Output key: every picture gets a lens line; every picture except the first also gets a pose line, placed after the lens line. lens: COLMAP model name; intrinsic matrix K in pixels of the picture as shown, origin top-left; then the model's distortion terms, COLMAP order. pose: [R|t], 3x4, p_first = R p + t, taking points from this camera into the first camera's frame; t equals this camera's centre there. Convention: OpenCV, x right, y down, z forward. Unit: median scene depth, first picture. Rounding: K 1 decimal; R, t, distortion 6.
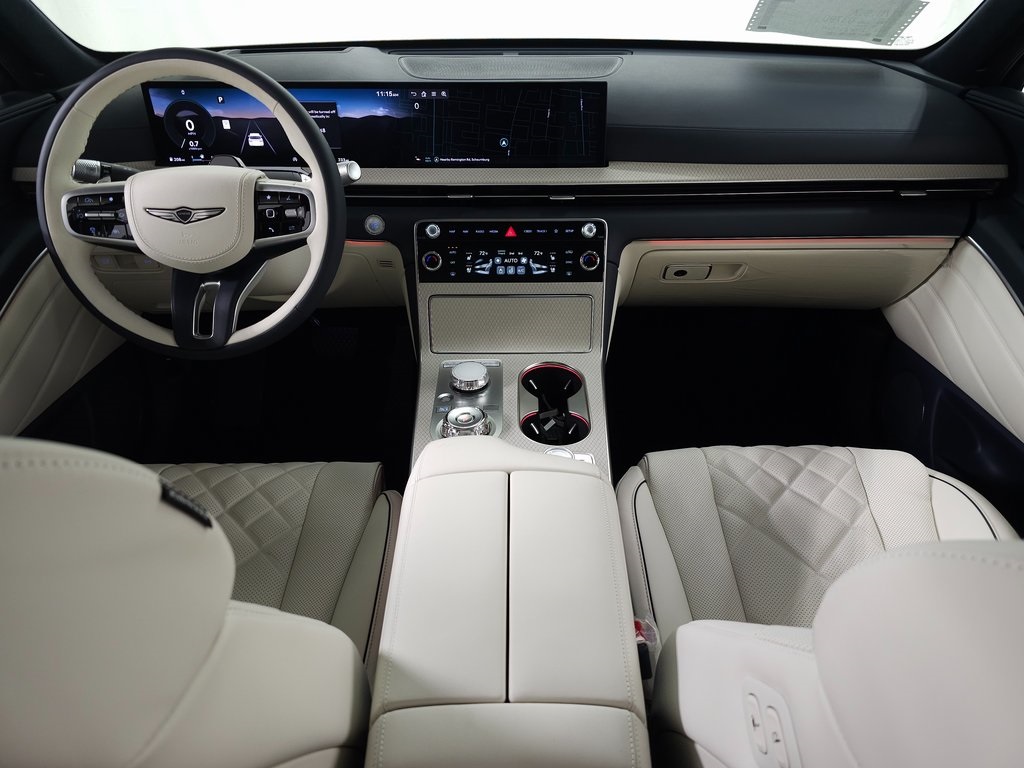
lens RADIAL K [[684.0, 0, 512.0], [0, 684.0, 384.0], [0, 0, 1]] dist [0.060077, -0.085989]
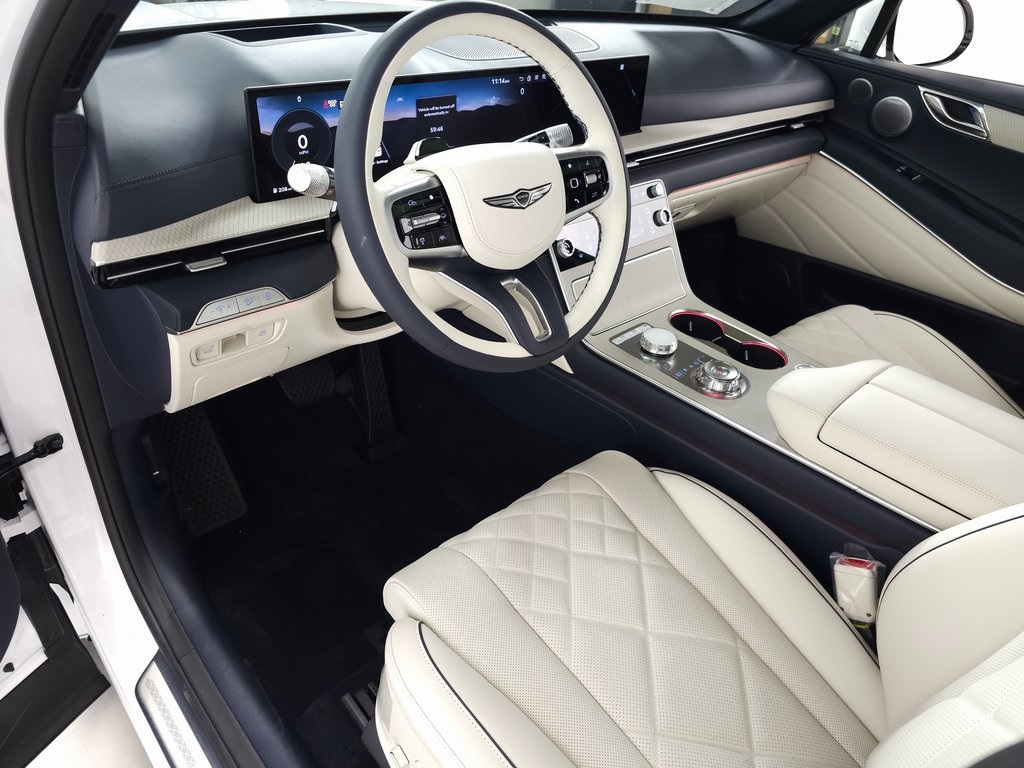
lens RADIAL K [[684.0, 0, 512.0], [0, 684.0, 384.0], [0, 0, 1]] dist [0.060077, -0.085989]
pose [[0.757915, -0.324027, 0.566190, -0.825133], [0.378141, 0.925451, 0.023441, -0.042055], [-0.531577, 0.196333, 0.823941, 0.268017]]
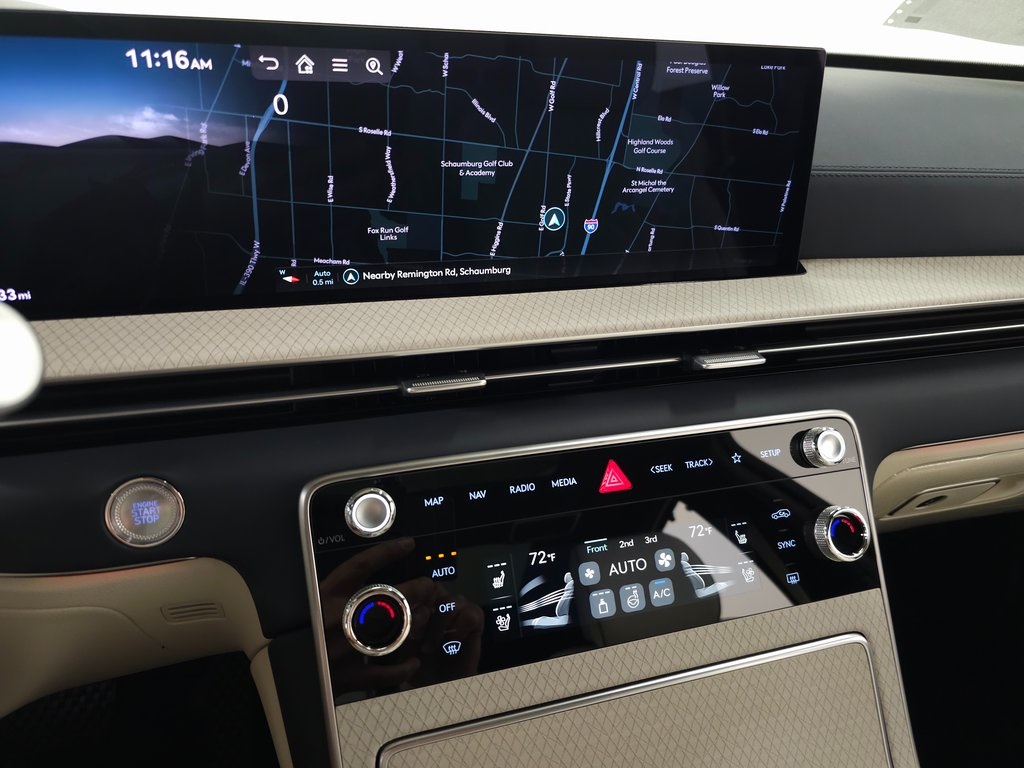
lens RADIAL K [[684.0, 0, 512.0], [0, 684.0, 384.0], [0, 0, 1]] dist [0.060077, -0.085989]
pose [[0.954888, -0.093111, 0.281993, -0.134473], [0.138438, 0.979653, -0.145308, -0.224336], [-0.262725, 0.177792, 0.948349, 0.697564]]
